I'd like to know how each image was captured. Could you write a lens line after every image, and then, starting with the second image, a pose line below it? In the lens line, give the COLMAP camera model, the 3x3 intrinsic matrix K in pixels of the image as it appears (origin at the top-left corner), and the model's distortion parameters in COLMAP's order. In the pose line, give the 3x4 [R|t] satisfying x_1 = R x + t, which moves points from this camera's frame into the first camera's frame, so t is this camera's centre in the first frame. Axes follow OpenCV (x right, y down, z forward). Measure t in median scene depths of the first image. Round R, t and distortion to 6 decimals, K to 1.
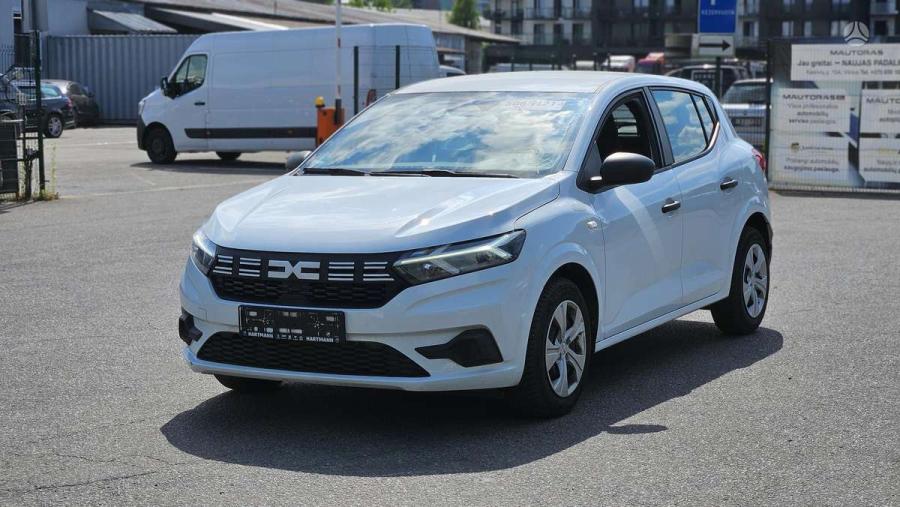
lens RADIAL K [[1709.6, 0, 465.8], [0, 1709.6, 238.0], [0, 0, 1]] dist [-0.639765, 7.891800]
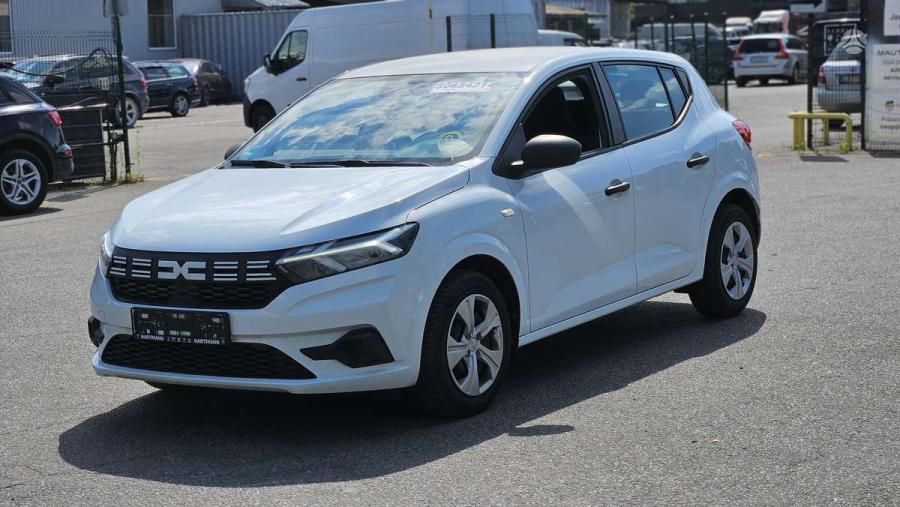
lens RADIAL K [[1709.6, 0, 465.8], [0, 1709.6, 238.0], [0, 0, 1]] dist [-0.639765, 7.891800]
pose [[0.994880, -0.024621, -0.098018, 0.137399], [0.026726, 0.999438, 0.020221, -0.013132], [0.097465, -0.022737, 0.994979, 0.048499]]
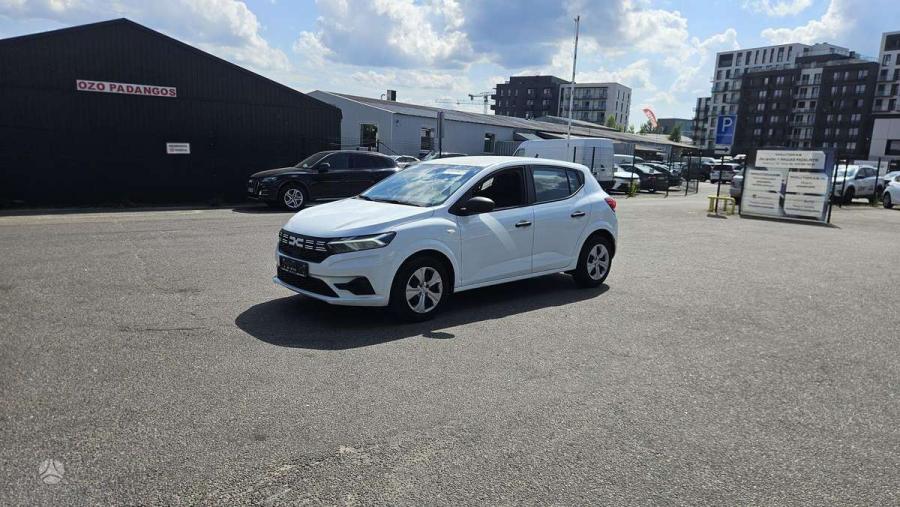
lens RADIAL K [[596.2, 0, 450.0], [0, 596.2, 253.5], [0, 0, 1]] dist [0.053109, 0.000386]
pose [[0.931994, 0.093812, -0.350123, 0.313166], [-0.071073, 0.994474, 0.077268, -0.035062], [0.355437, -0.047129, 0.933512, 0.309176]]
